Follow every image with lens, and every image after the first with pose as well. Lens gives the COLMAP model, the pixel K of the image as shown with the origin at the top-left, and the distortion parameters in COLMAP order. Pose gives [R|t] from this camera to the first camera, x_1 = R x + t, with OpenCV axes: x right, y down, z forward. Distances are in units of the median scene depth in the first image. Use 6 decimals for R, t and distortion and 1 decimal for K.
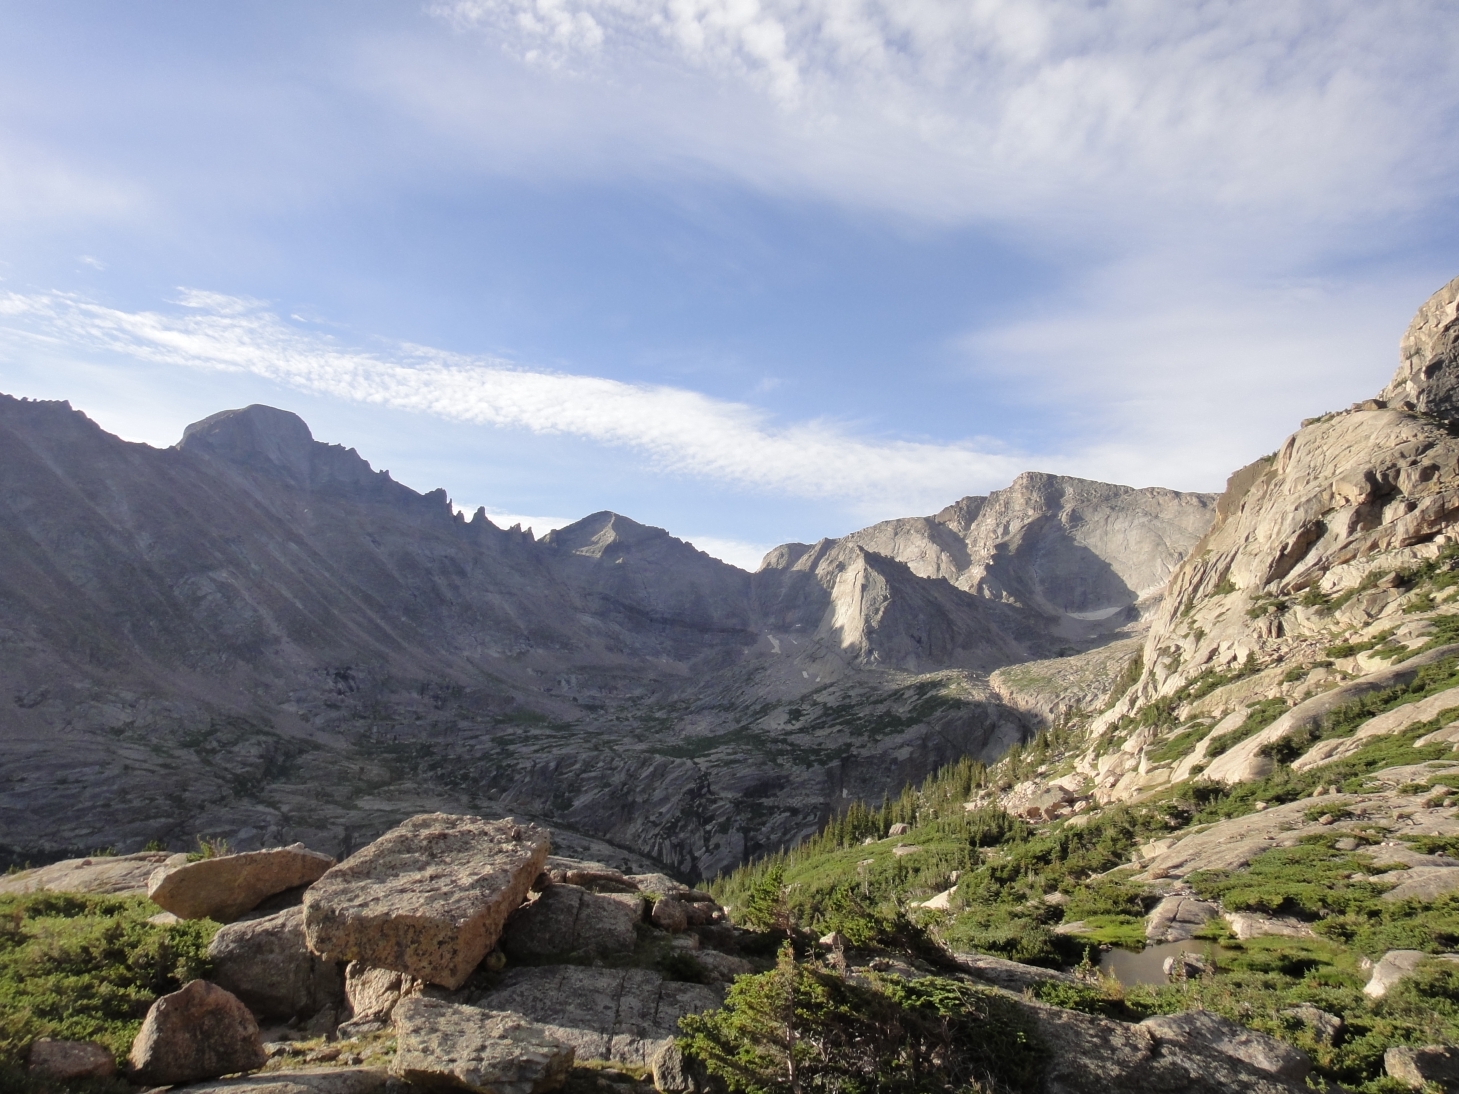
lens RADIAL K [[1044.9, 0, 726.0], [0, 1044.9, 541.8], [0, 0, 1]] dist [0.005815, -0.001446]
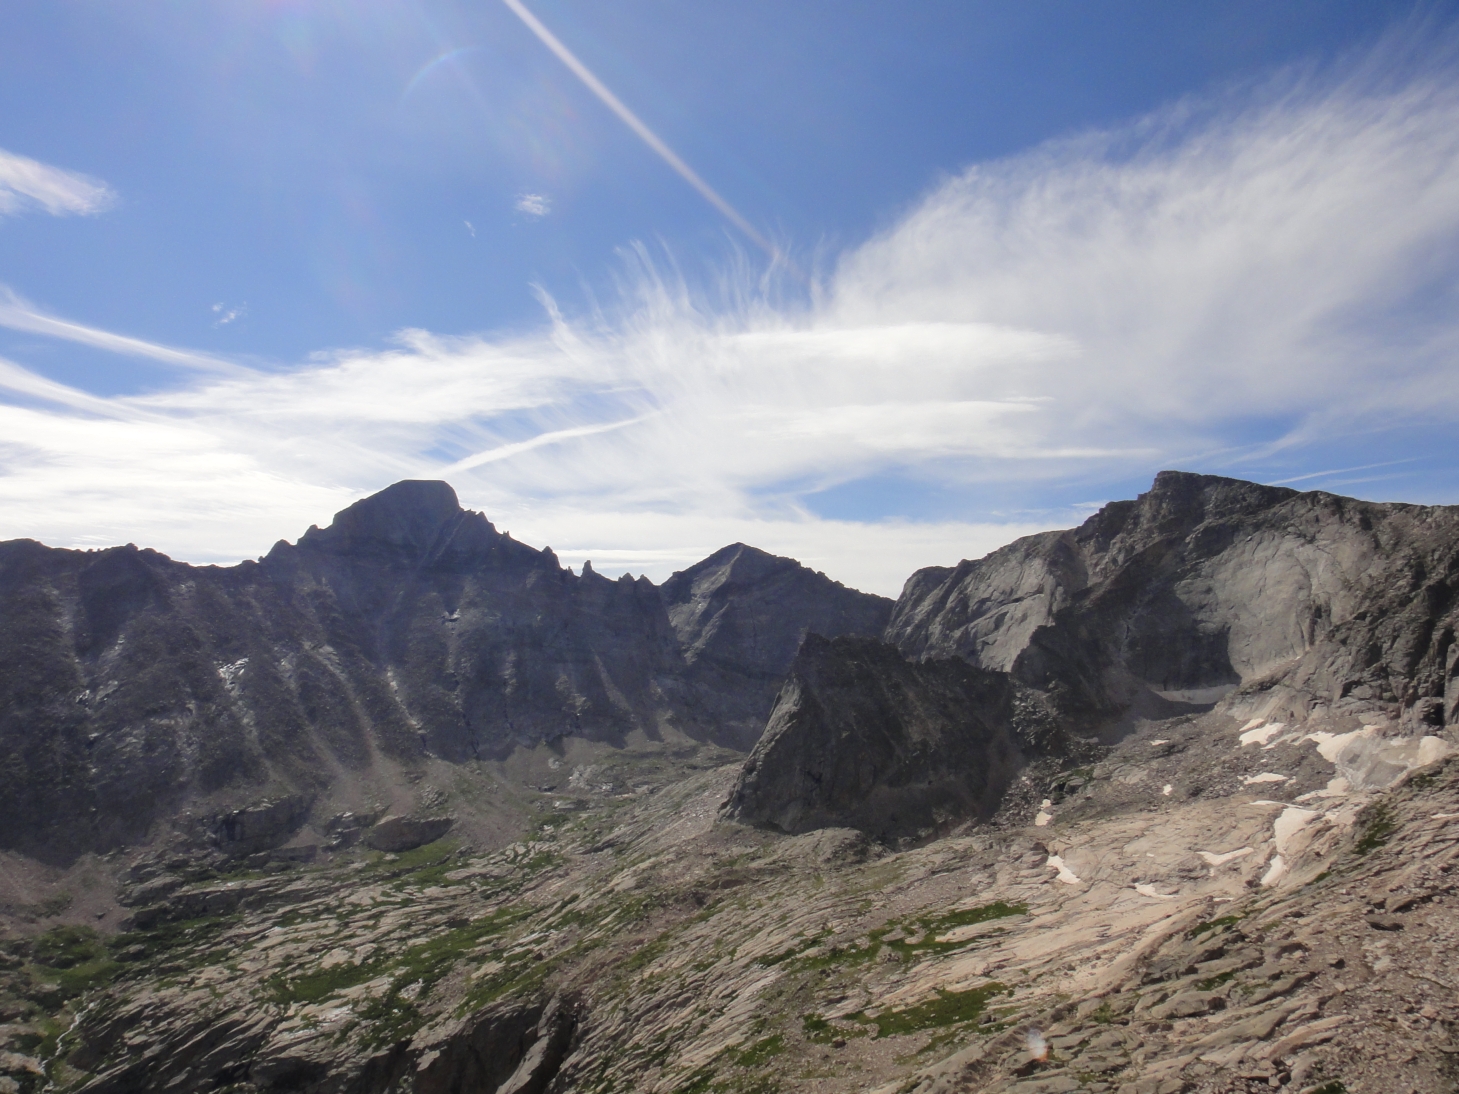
lens RADIAL K [[1044.9, 0, 725.7], [0, 1044.9, 549.0], [0, 0, 1]] dist [0.005815, -0.001446]
pose [[0.879803, -0.077783, -0.468932, 0.374378], [0.116020, 0.991823, 0.053159, -0.090947], [0.460962, -0.101175, 0.881633, 0.235826]]
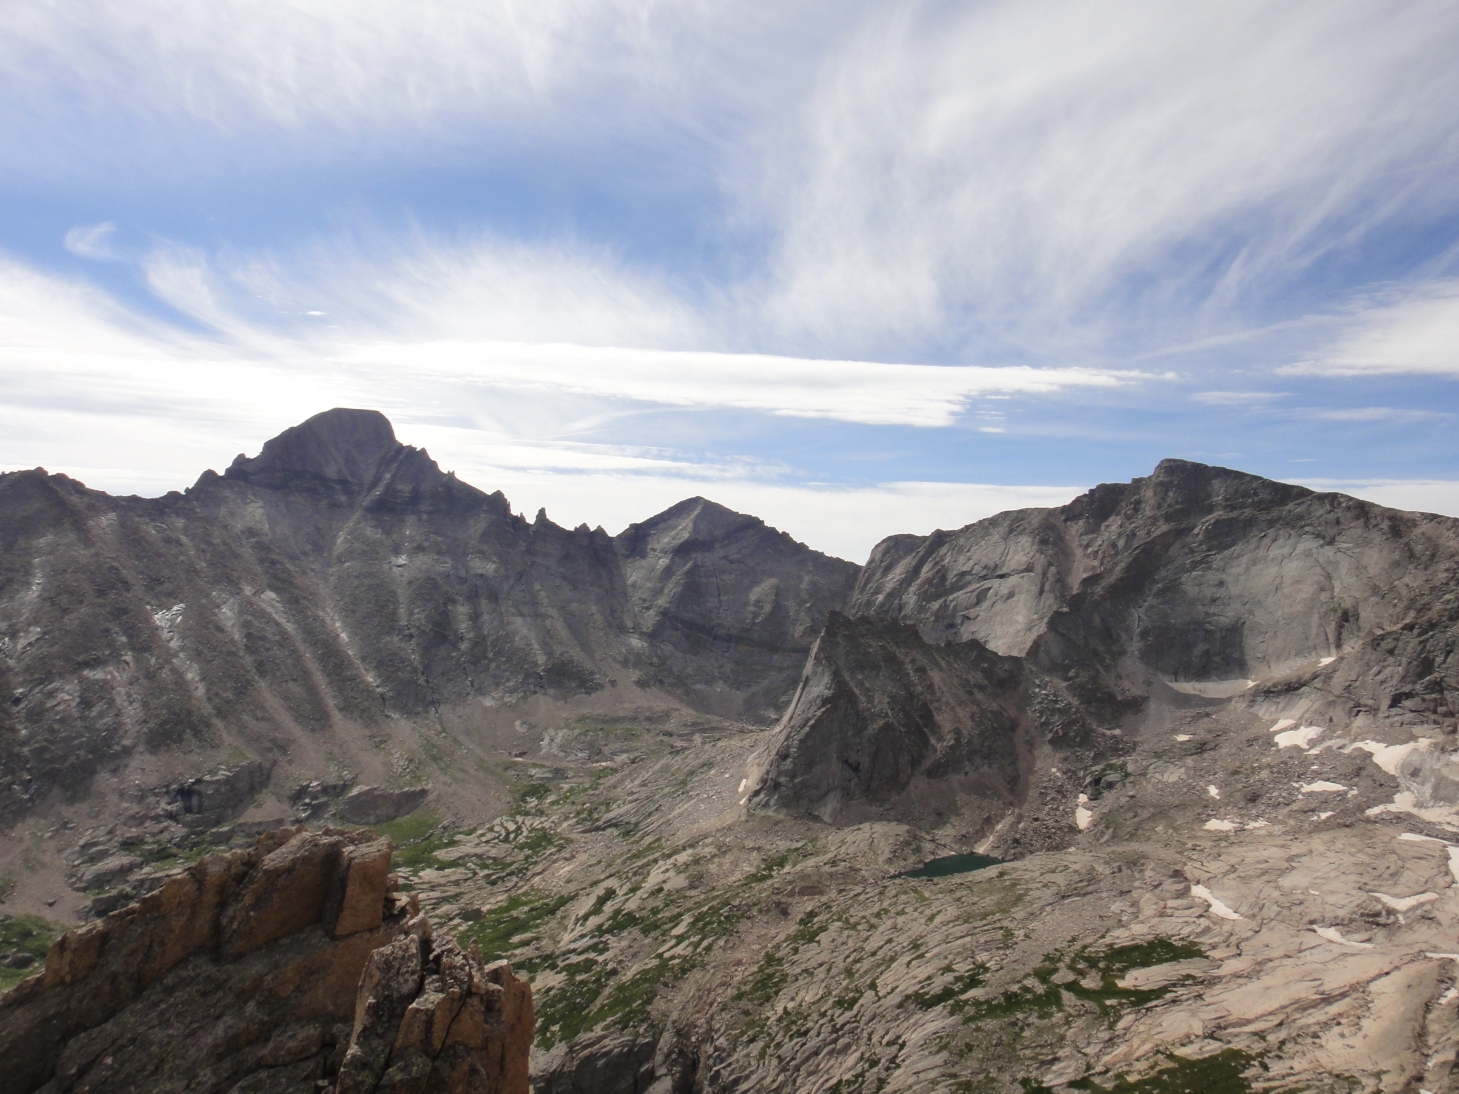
lens RADIAL K [[1044.9, 0, 726.3], [0, 1044.9, 544.8], [0, 0, 1]] dist [0.005815, -0.001446]
pose [[0.934240, -0.006901, -0.356578, 0.273554], [0.053726, 0.991127, 0.121580, -0.117256], [0.352575, -0.132742, 0.926321, 0.231978]]
